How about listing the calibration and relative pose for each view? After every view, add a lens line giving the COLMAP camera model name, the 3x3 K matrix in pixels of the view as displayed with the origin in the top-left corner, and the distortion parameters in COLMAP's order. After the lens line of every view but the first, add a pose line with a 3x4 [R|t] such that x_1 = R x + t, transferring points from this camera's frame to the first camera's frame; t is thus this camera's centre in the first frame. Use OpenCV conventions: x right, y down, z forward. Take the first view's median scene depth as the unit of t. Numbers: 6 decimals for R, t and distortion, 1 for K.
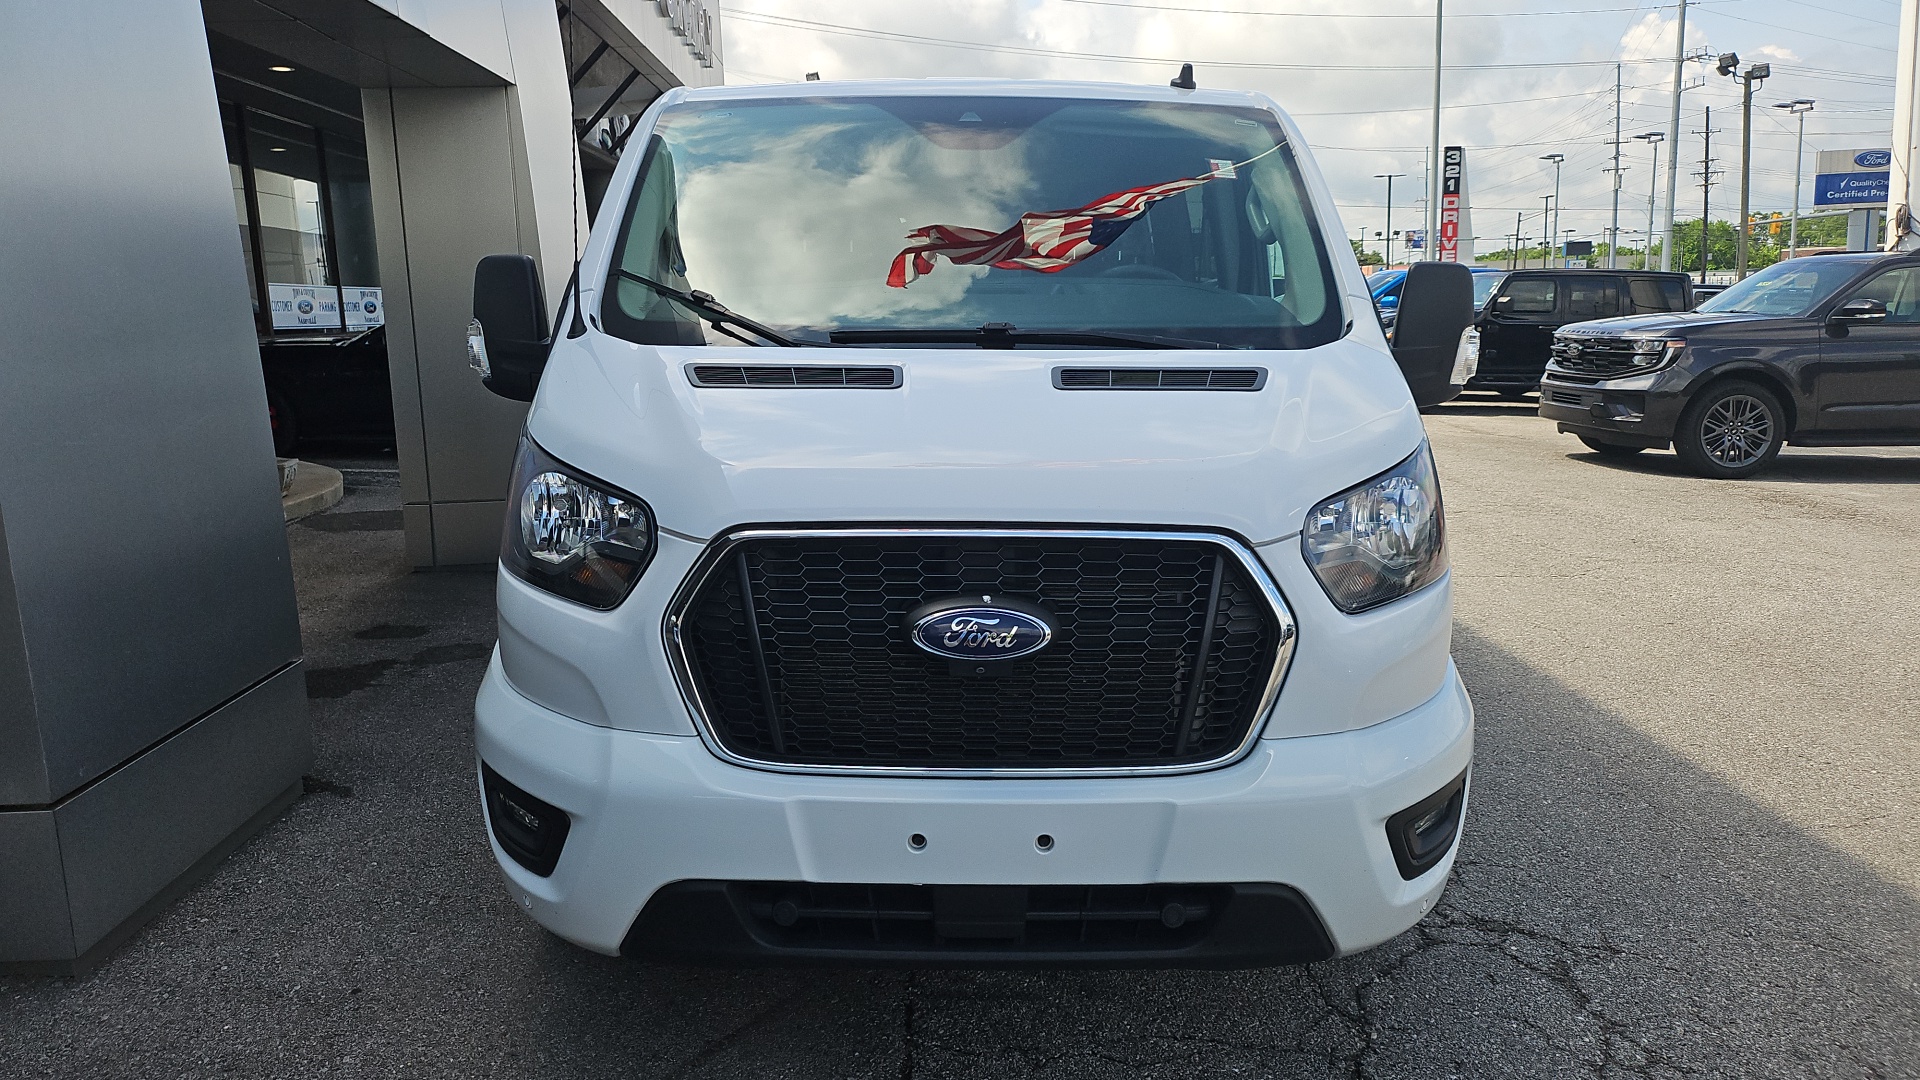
lens RADIAL K [[1395.8, 0, 955.3], [0, 1395.8, 527.8], [0, 0, 1]] dist [0.024007, -0.013263]
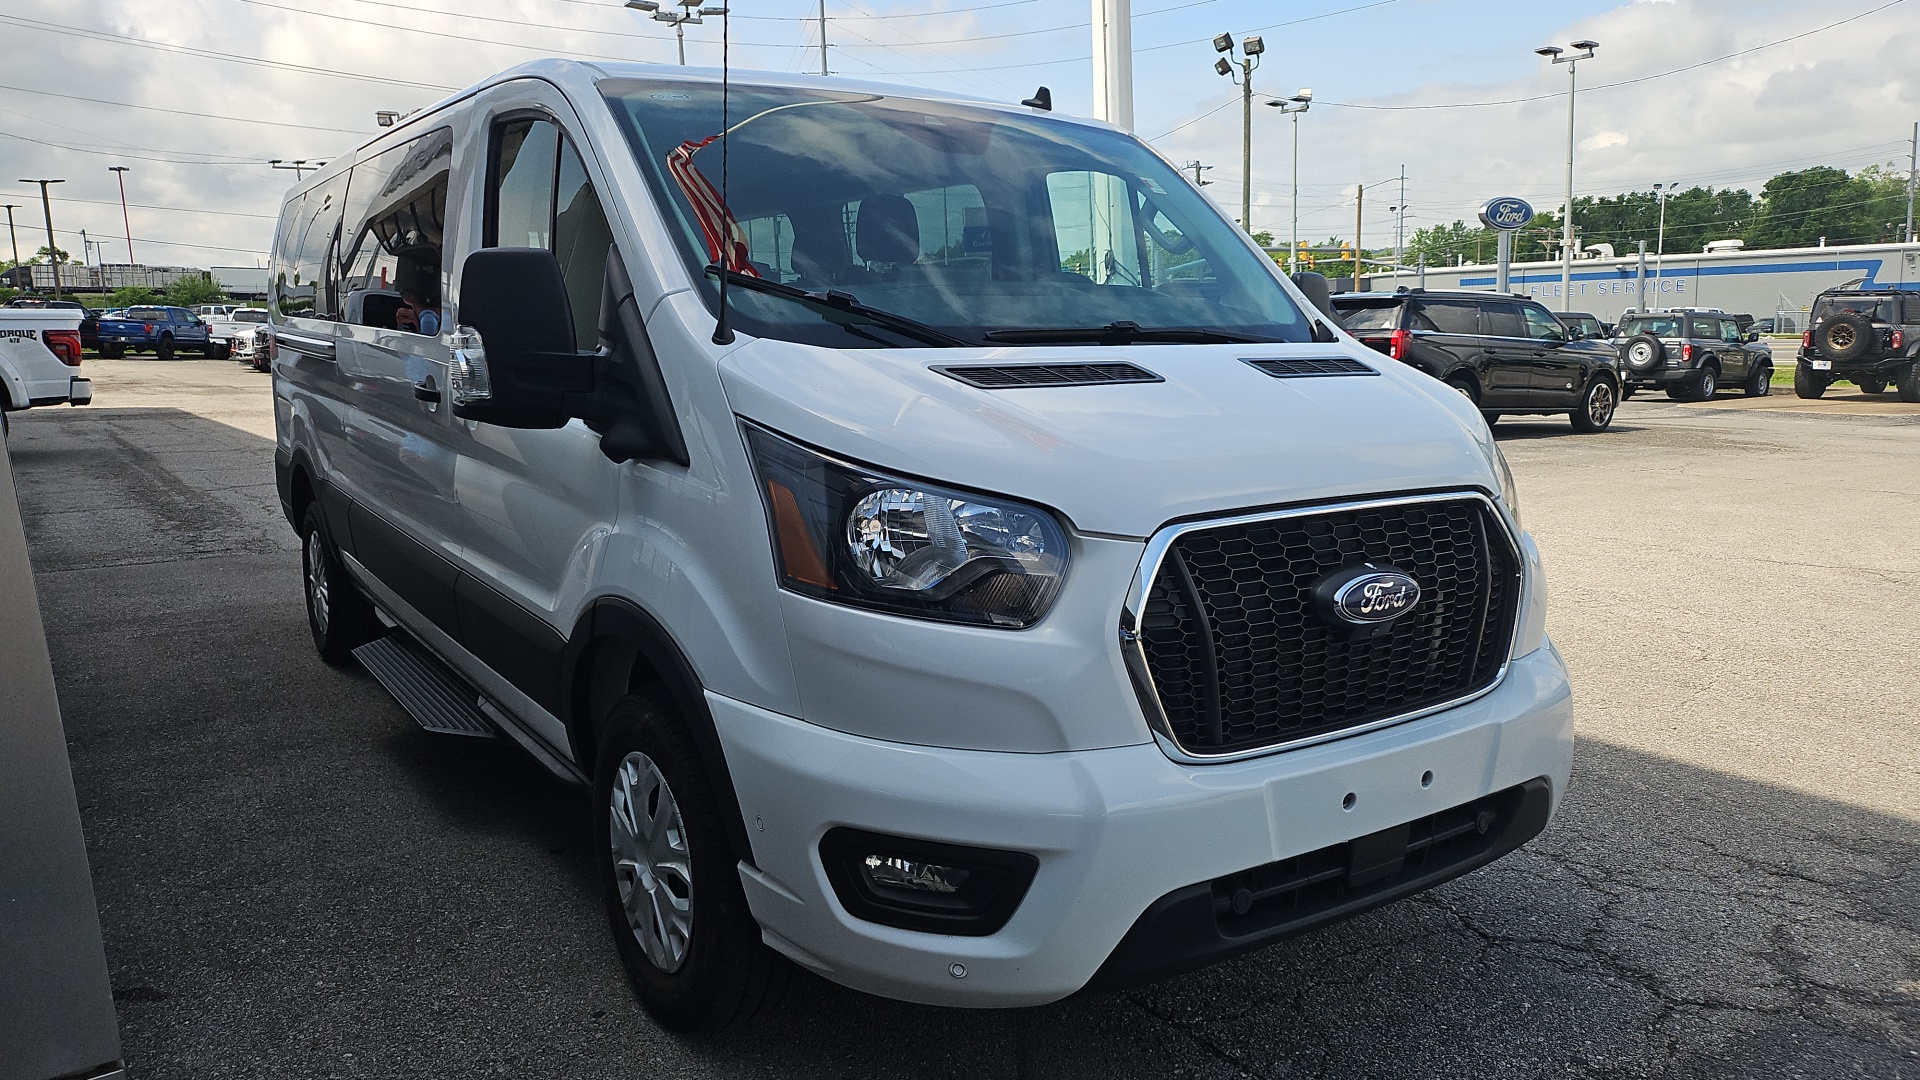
lens RADIAL K [[1395.8, 0, 958.3], [0, 1395.8, 551.8], [0, 0, 1]] dist [0.024007, -0.013263]
pose [[0.815727, -0.097467, 0.570166, -0.832079], [0.103248, 0.994406, 0.022274, -0.016328], [-0.569147, 0.040699, 0.821228, 0.283683]]
